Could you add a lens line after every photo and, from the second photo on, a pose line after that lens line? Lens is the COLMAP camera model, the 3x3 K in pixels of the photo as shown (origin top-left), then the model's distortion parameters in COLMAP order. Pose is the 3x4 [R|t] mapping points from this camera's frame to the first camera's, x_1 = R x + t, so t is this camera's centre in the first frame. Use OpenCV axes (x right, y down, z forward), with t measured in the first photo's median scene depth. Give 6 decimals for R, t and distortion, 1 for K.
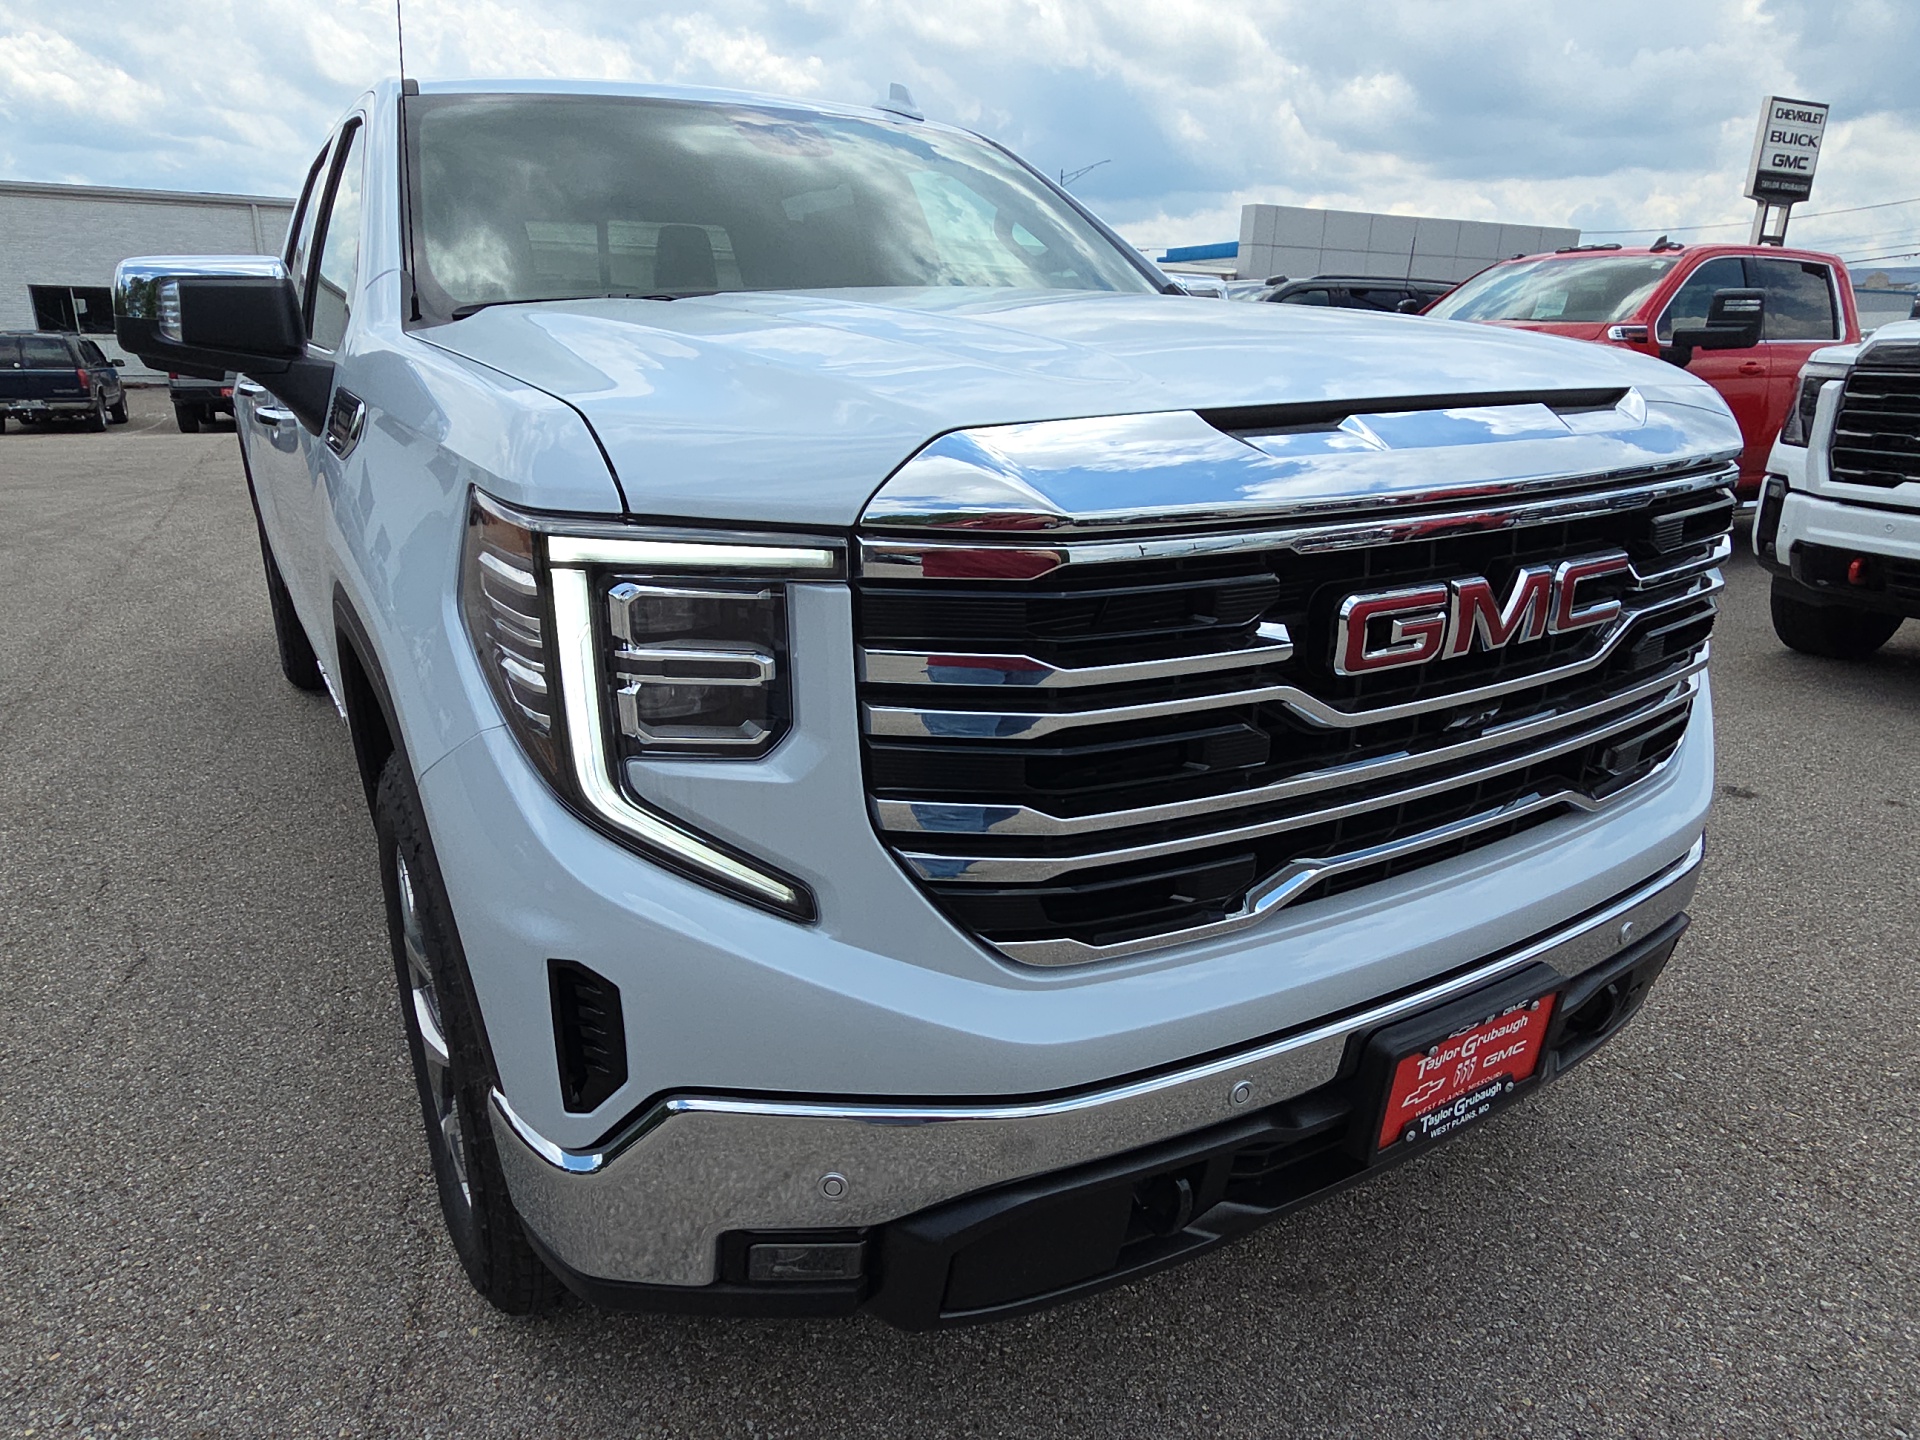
lens RADIAL K [[1221.4, 0, 941.4], [0, 1221.4, 727.5], [0, 0, 1]] dist [0.001504, 0.005773]
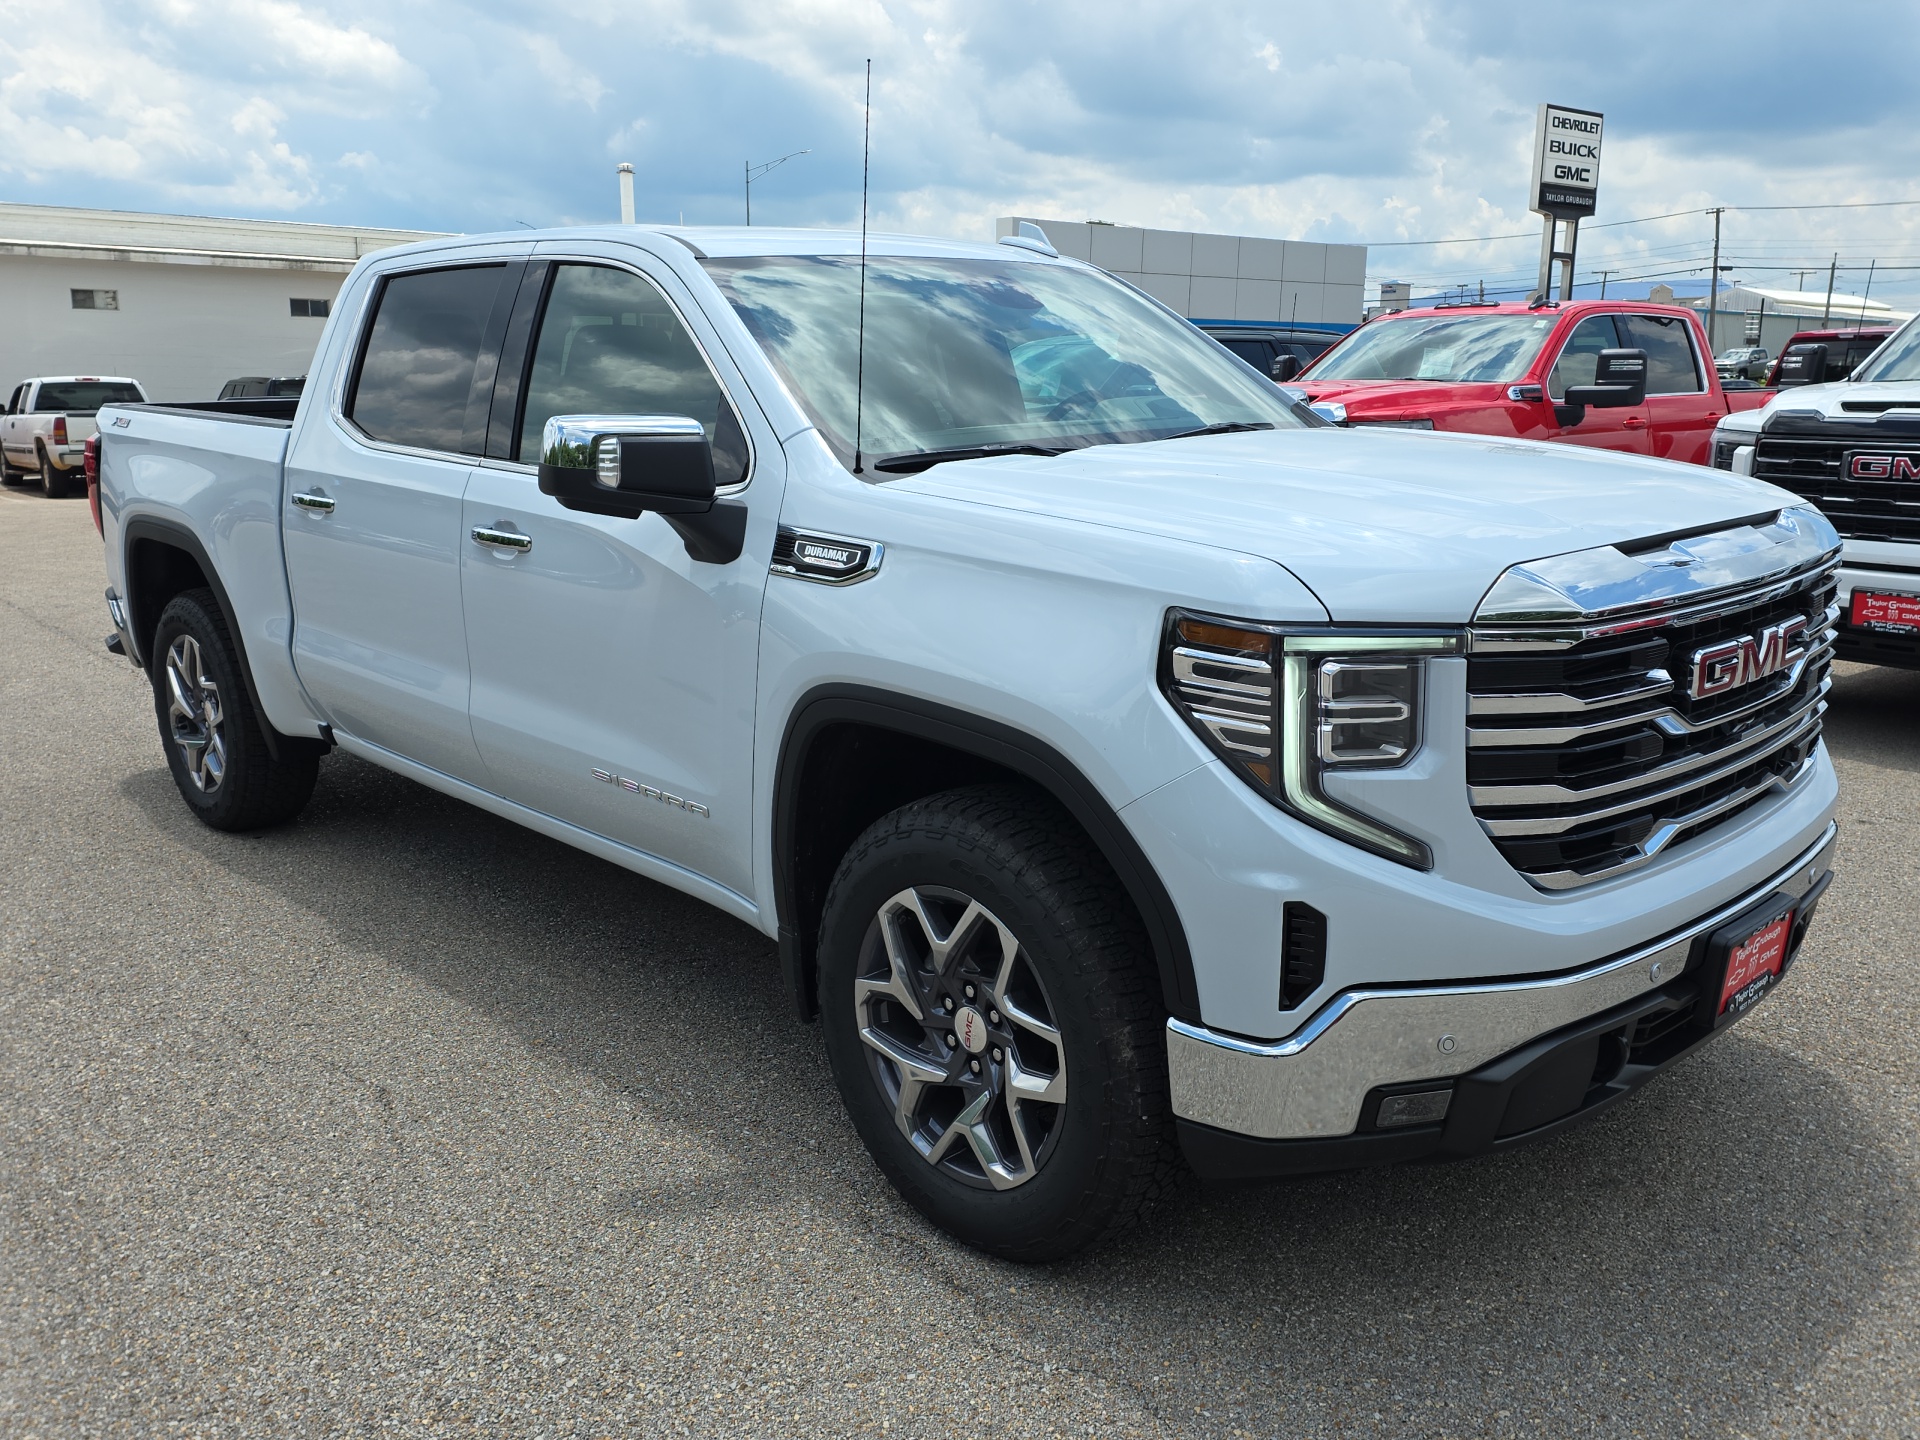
lens RADIAL K [[1596.1, 0, 967.7], [0, 1596.1, 701.0], [0, 0, 1]] dist [0.071417, -0.051918]
pose [[0.973730, -0.053812, 0.221256, -1.064957], [0.076031, 0.992744, -0.093159, 0.084390], [-0.214637, 0.107534, 0.970756, -0.861853]]
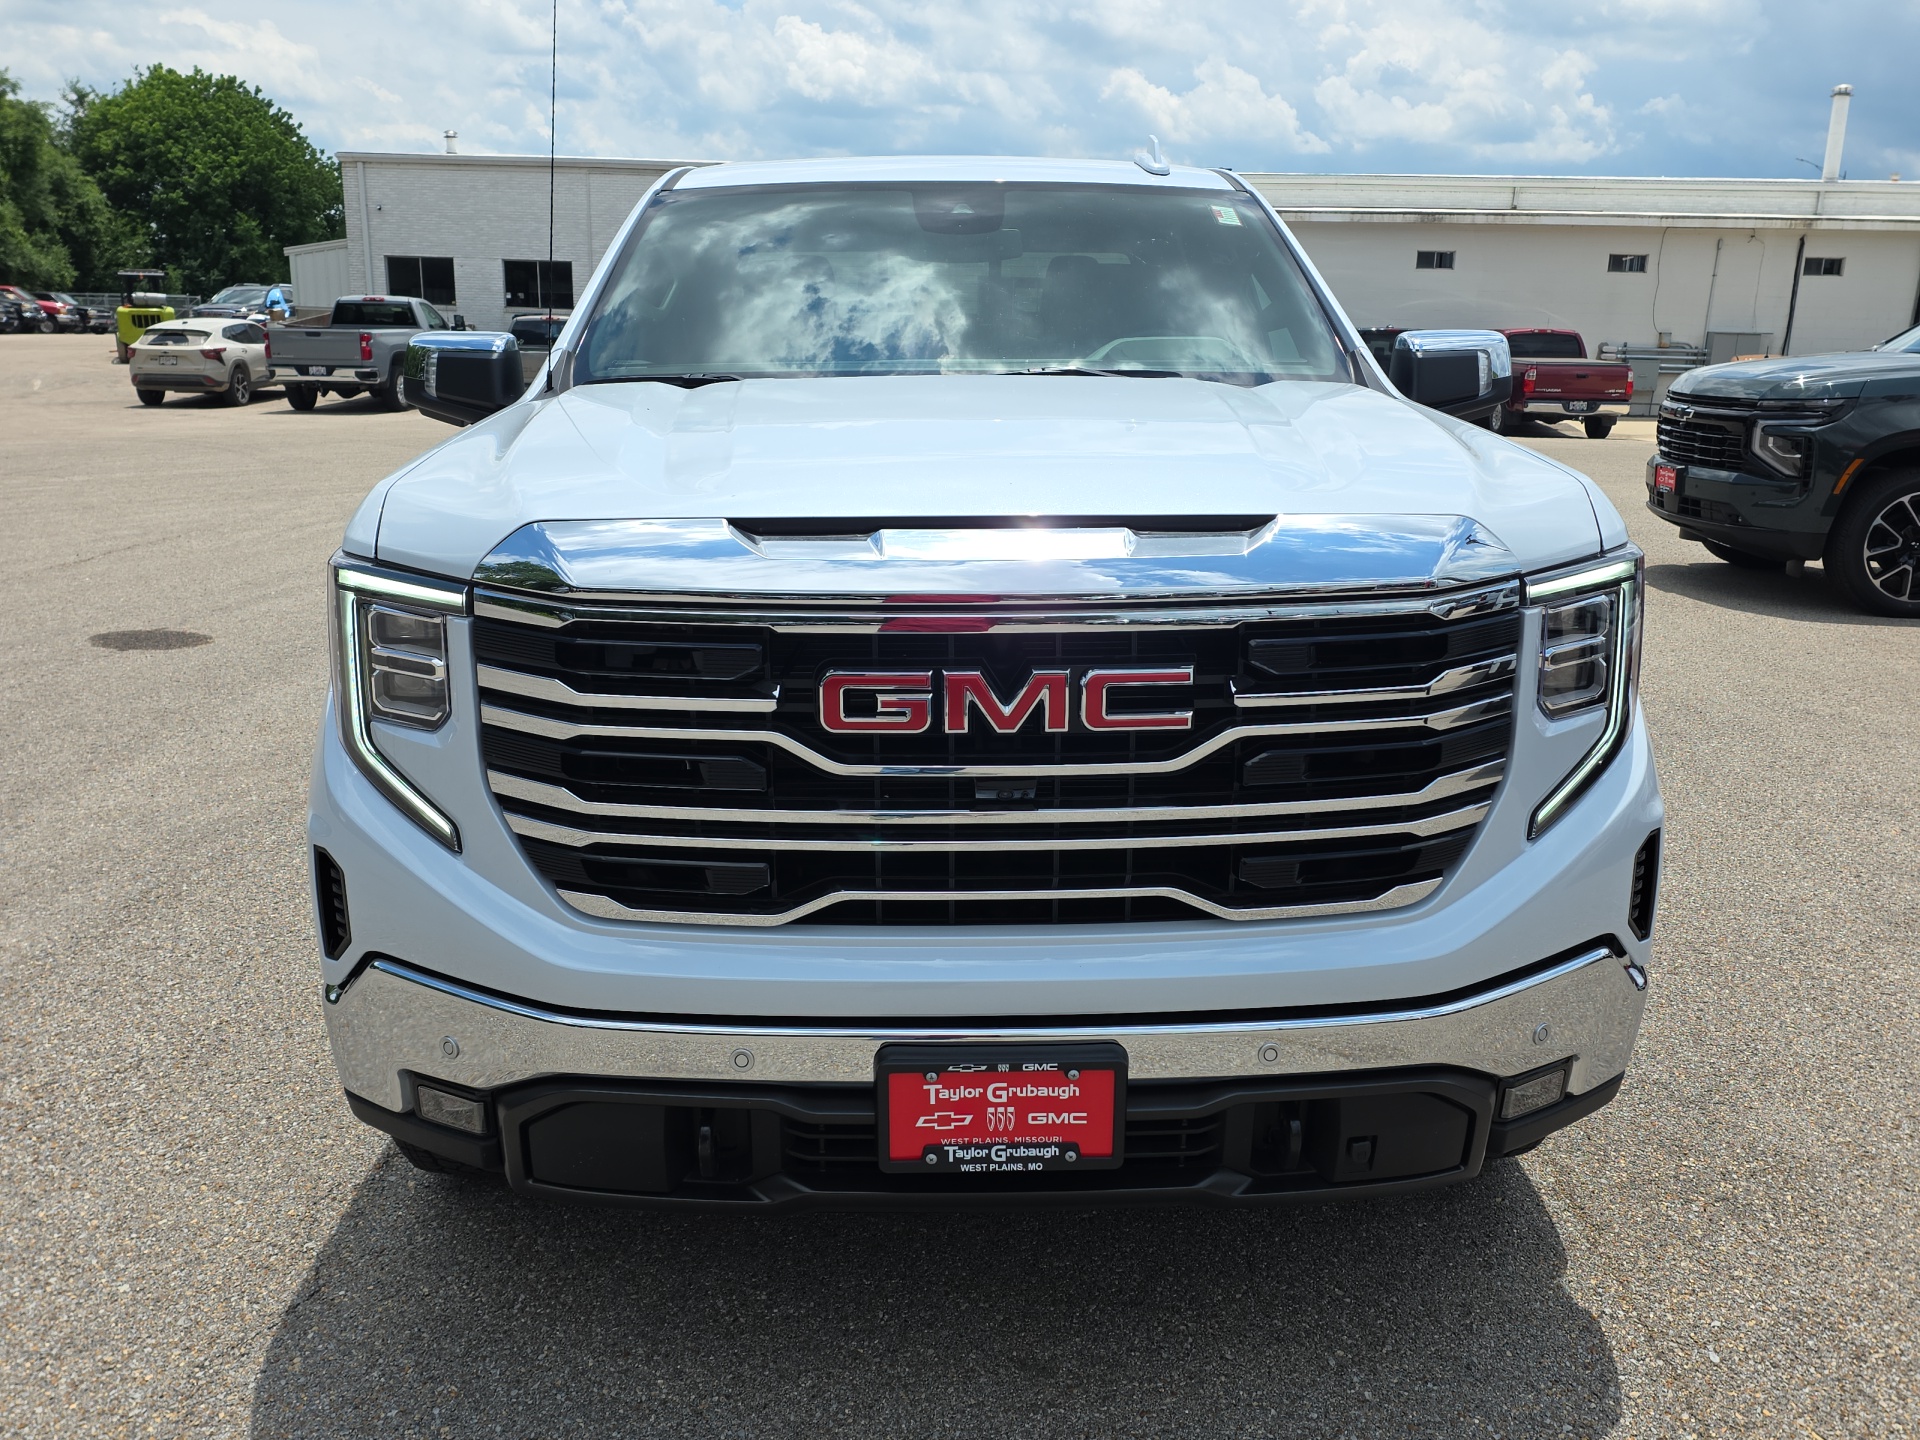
lens RADIAL K [[1596.1, 0, 958.9], [0, 1596.1, 713.7], [0, 0, 1]] dist [0.071417, -0.051918]
pose [[0.875674, 0.125273, -0.466371, 1.174436], [-0.156585, 0.987244, -0.028823, -0.034895], [0.456811, 0.098266, 0.884120, -0.373834]]
